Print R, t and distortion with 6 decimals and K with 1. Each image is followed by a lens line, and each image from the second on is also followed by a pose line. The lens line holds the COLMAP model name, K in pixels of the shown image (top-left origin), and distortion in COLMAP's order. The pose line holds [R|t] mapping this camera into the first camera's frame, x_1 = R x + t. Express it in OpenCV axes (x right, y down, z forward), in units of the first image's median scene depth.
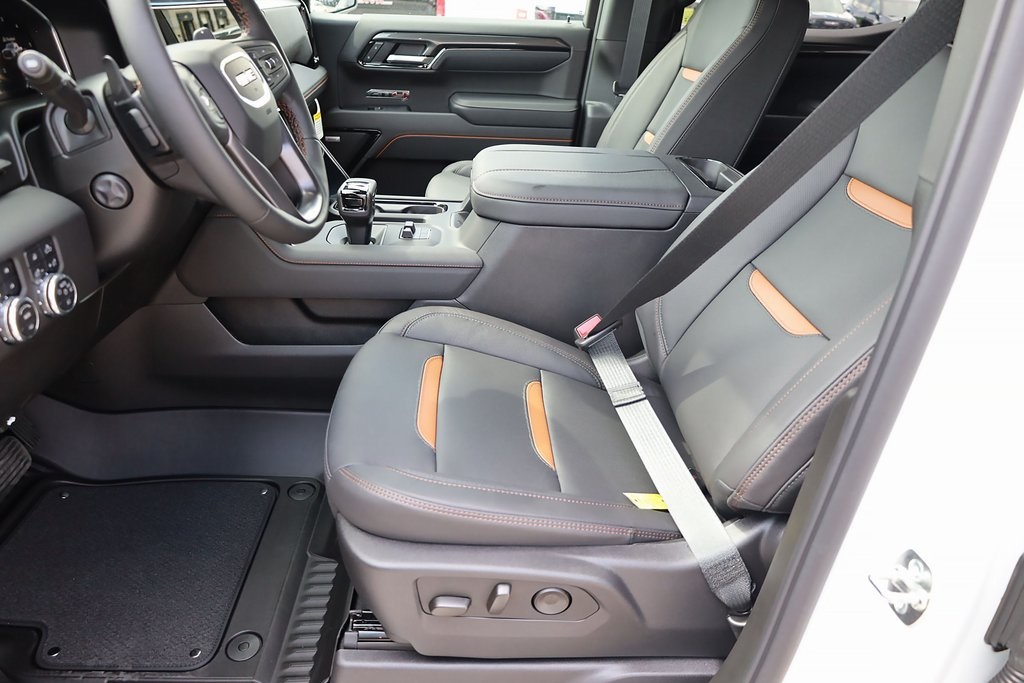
lens RADIAL K [[698.1, 0, 510.1], [0, 698.1, 341.4], [0, 0, 1]] dist [-0.004186, -0.005602]
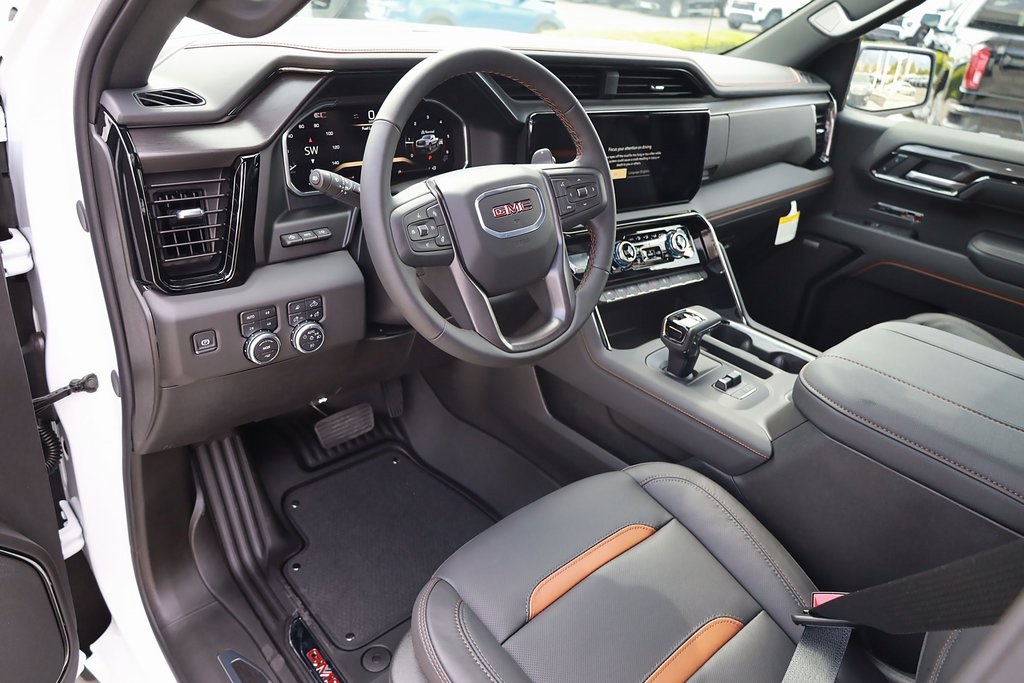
lens RADIAL K [[698.1, 0, 510.1], [0, 698.1, 341.4], [0, 0, 1]] dist [-0.004186, -0.005602]
pose [[0.635426, 0.366110, -0.679850, 0.290376], [-0.398260, 0.909696, 0.117651, -0.218149], [0.661531, 0.195999, 0.723852, 0.179107]]
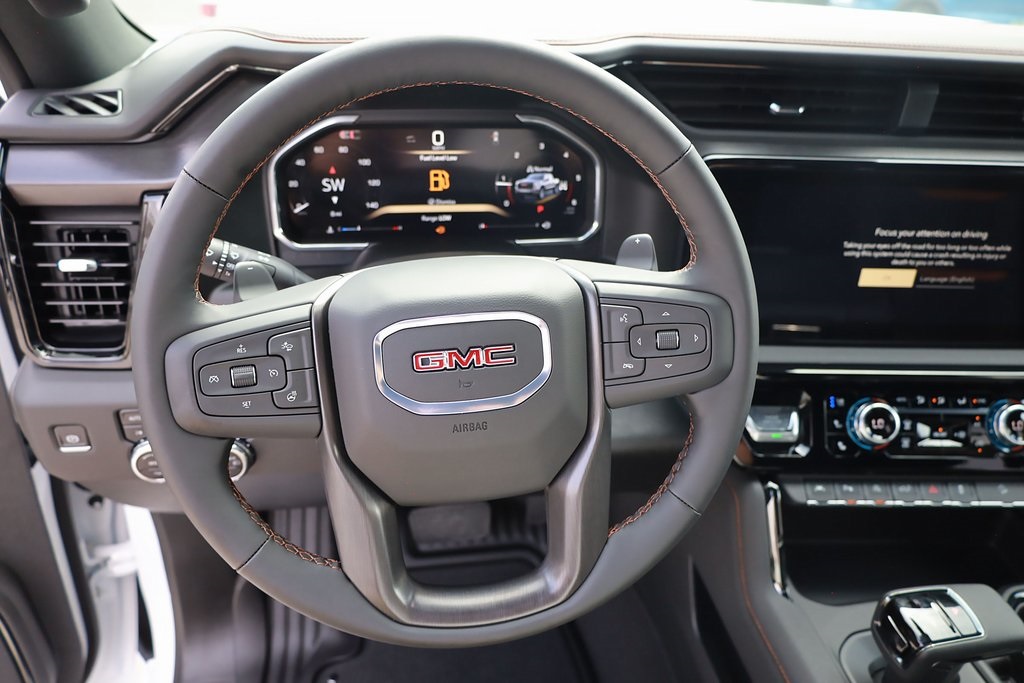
lens RADIAL K [[698.1, 0, 510.1], [0, 698.1, 341.4], [0, 0, 1]] dist [-0.004186, -0.005602]
pose [[0.096045, 0.467253, -0.878891, 0.063920], [-0.469687, 0.799764, 0.373859, -0.415624], [0.877593, 0.376897, 0.296276, 0.592785]]
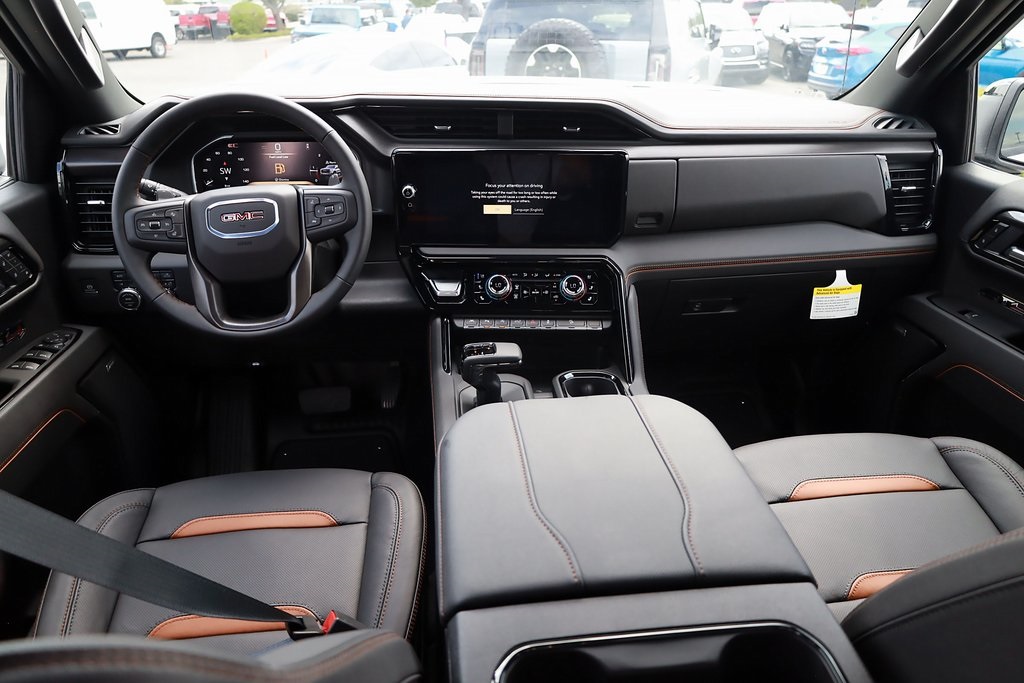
lens RADIAL K [[698.1, 0, 510.1], [0, 698.1, 341.4], [0, 0, 1]] dist [-0.004186, -0.005602]
pose [[0.065083, 0.376624, -0.924077, 0.680479], [-0.450489, 0.837394, 0.309567, -0.566258], [0.890407, 0.396139, 0.224165, 0.859402]]
